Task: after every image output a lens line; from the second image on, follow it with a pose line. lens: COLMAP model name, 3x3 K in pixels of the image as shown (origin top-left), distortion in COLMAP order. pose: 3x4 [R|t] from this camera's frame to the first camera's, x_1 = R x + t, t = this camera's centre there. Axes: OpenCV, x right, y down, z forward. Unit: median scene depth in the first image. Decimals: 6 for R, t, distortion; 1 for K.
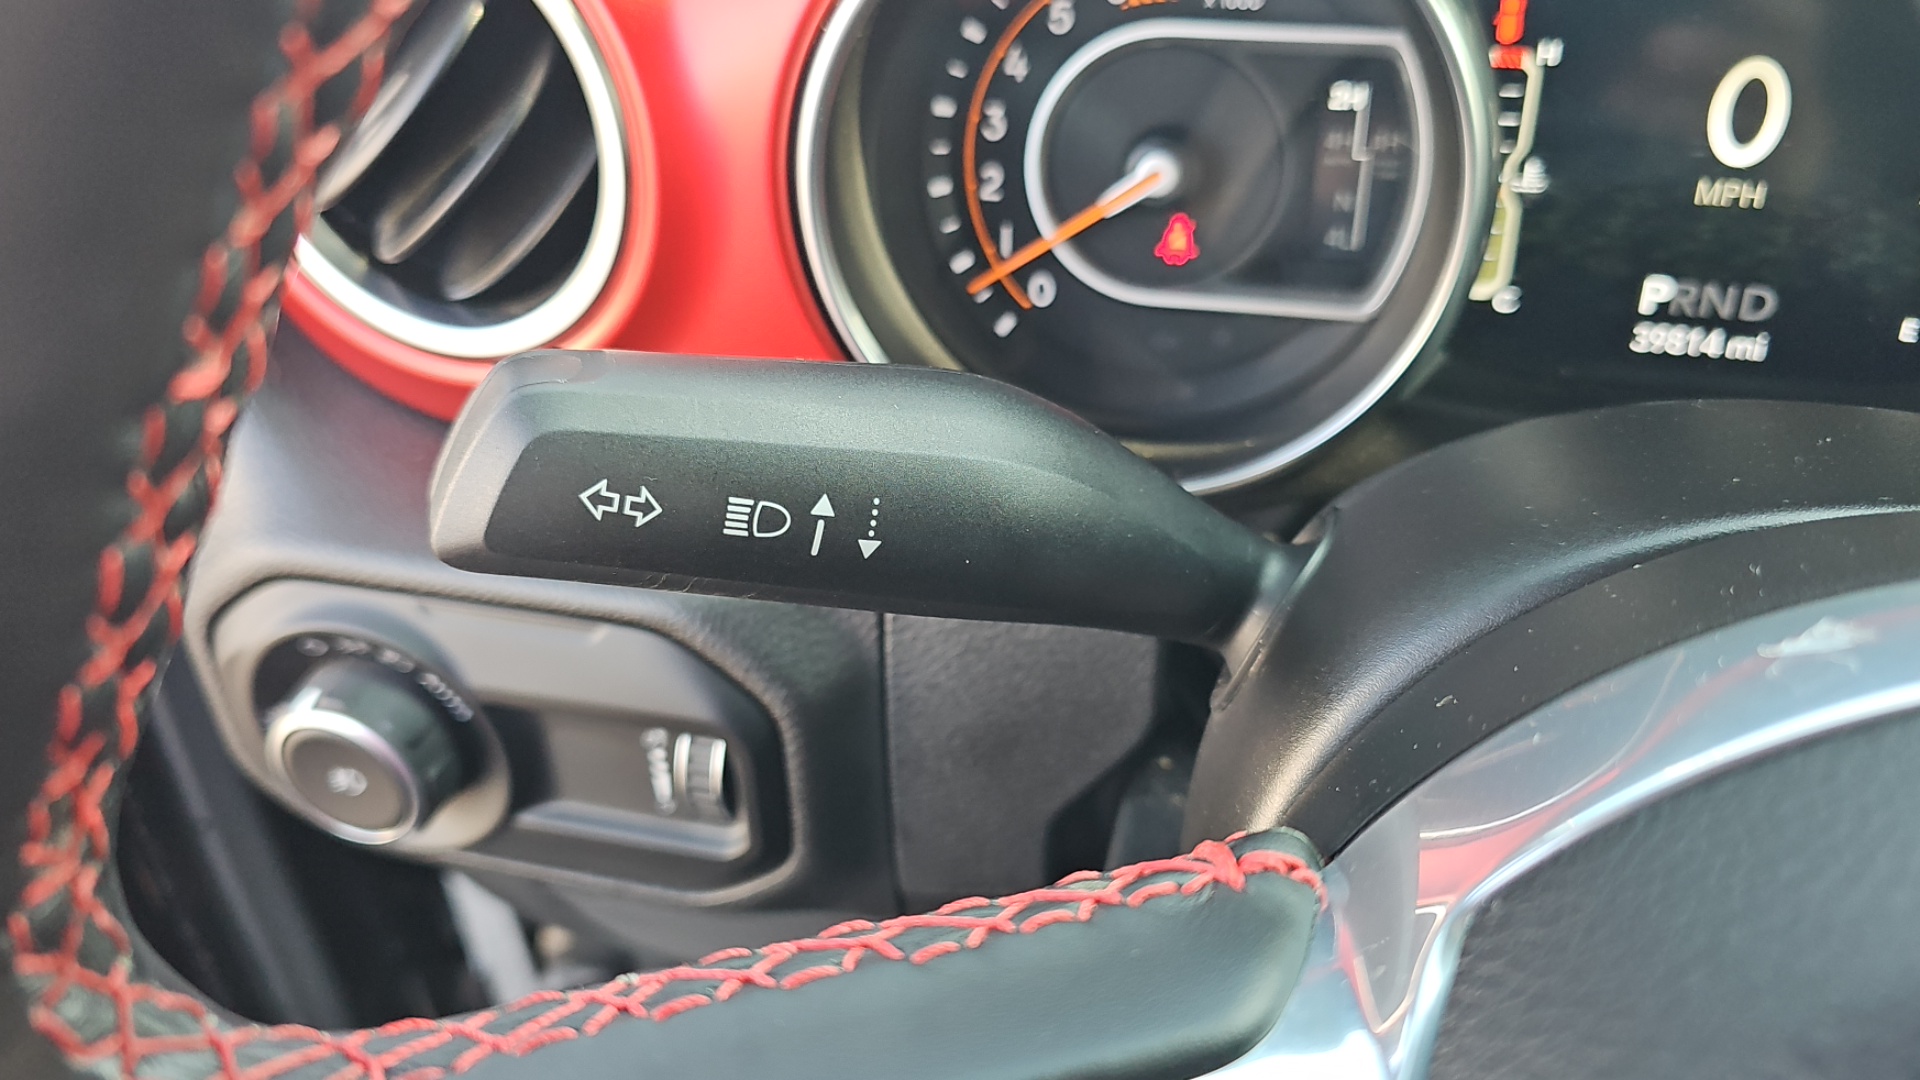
lens RADIAL K [[1428.4, 0, 960.0], [0, 1428.4, 540.0], [0, 0, 1]] dist [0.003156, -0.001289]
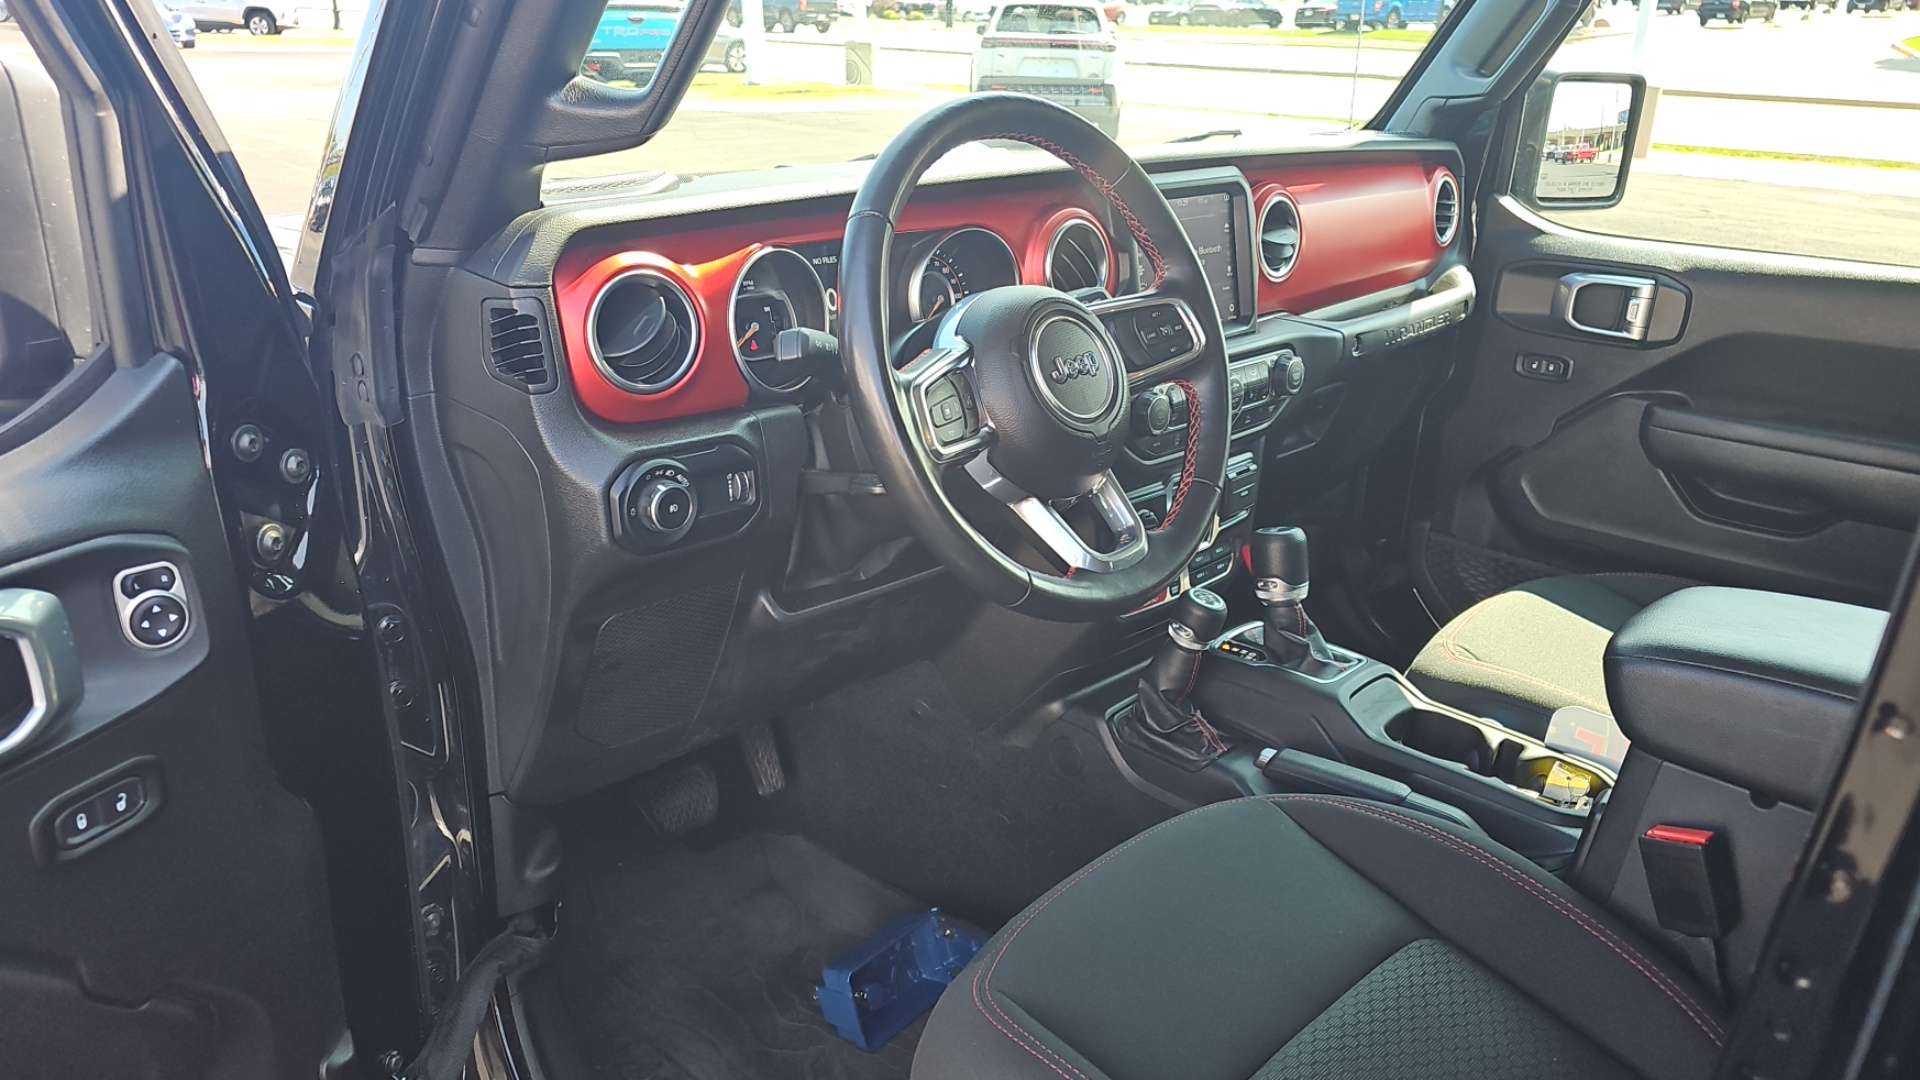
lens RADIAL K [[1399.7, 0, 954.0], [0, 1399.7, 575.0], [0, 0, 1]] dist [0.035932, -0.002766]
pose [[0.519870, -0.258266, 0.814269, -3.111599], [0.488984, 0.871559, -0.035755, 0.821344], [-0.700449, 0.416753, 0.579386, -1.520832]]
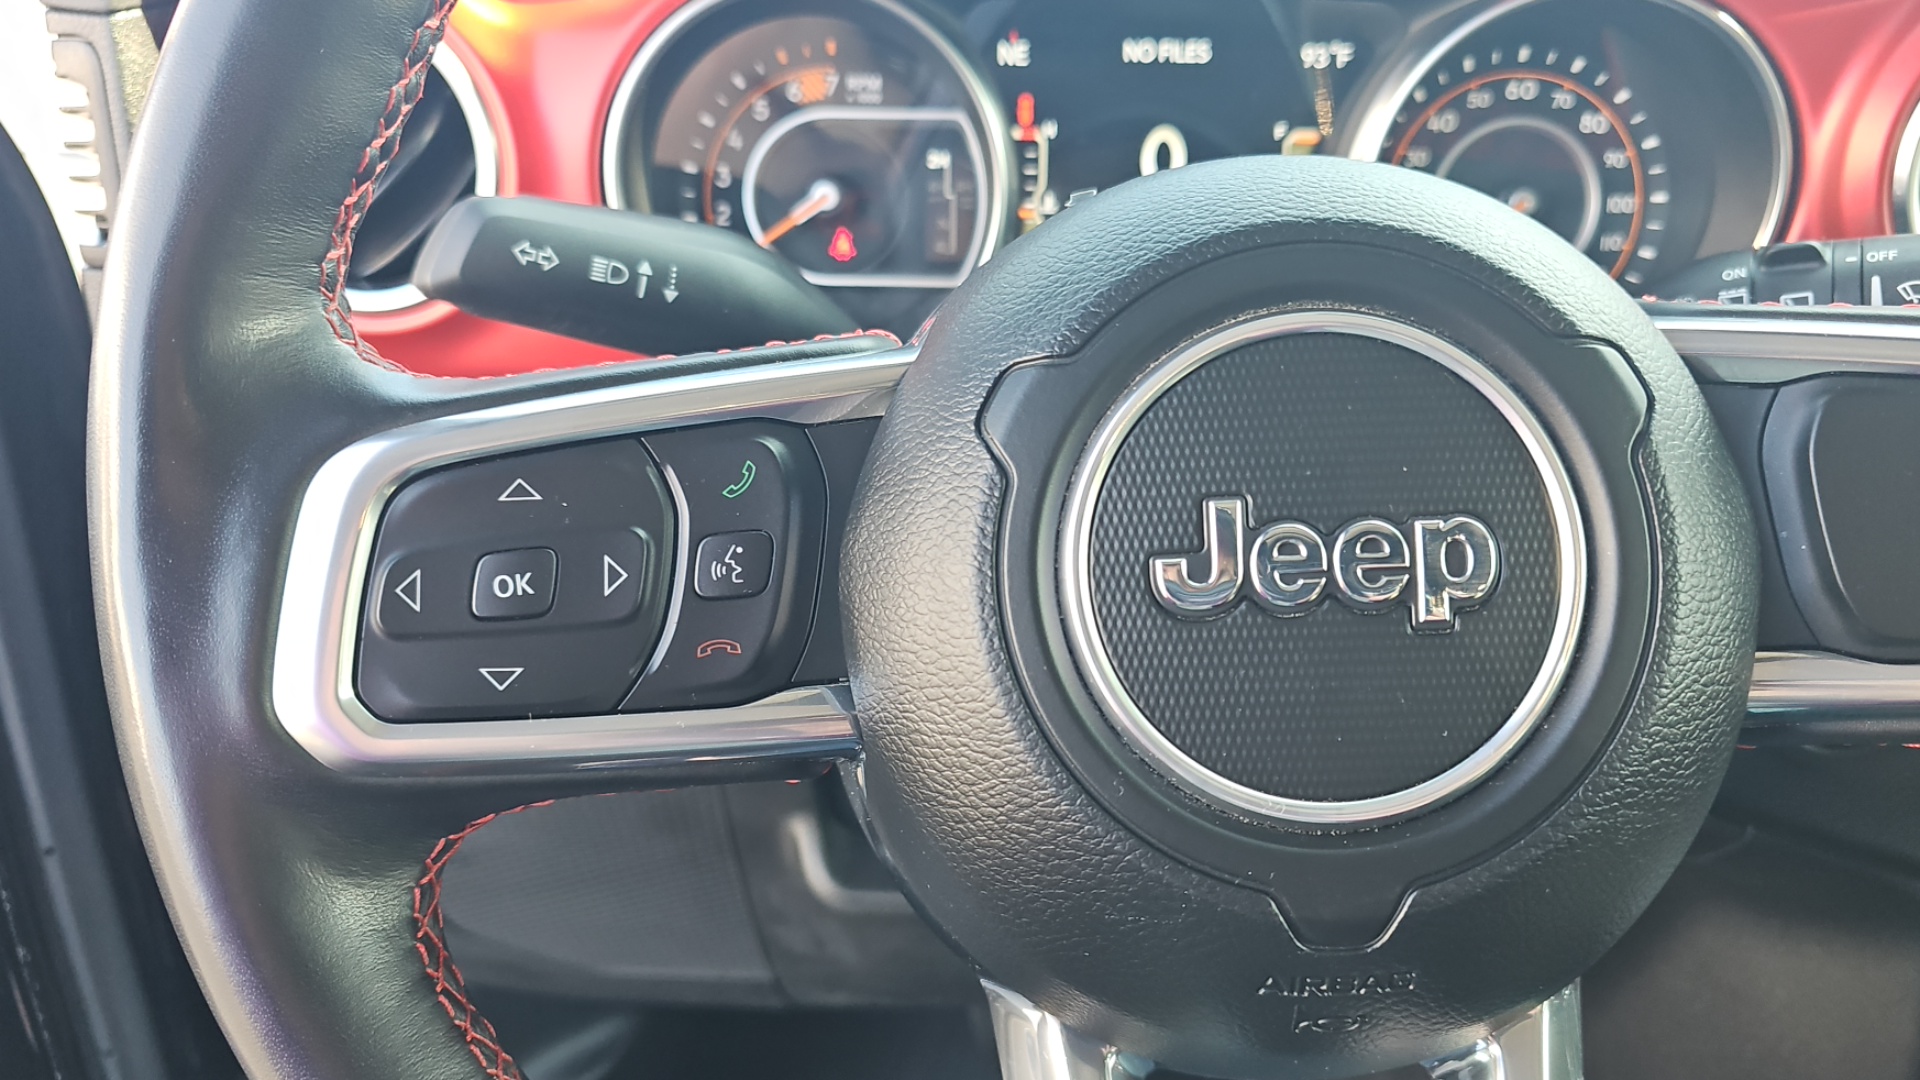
lens RADIAL K [[1413.4, 0, 974.8], [0, 1413.4, 569.0], [0, 0, 1]] dist [0.050763, -0.084318]
pose [[0.978431, -0.048415, 0.200822, -0.042215], [0.088422, 0.976744, -0.195326, 0.489244], [-0.186695, 0.208870, 0.959957, -0.502558]]
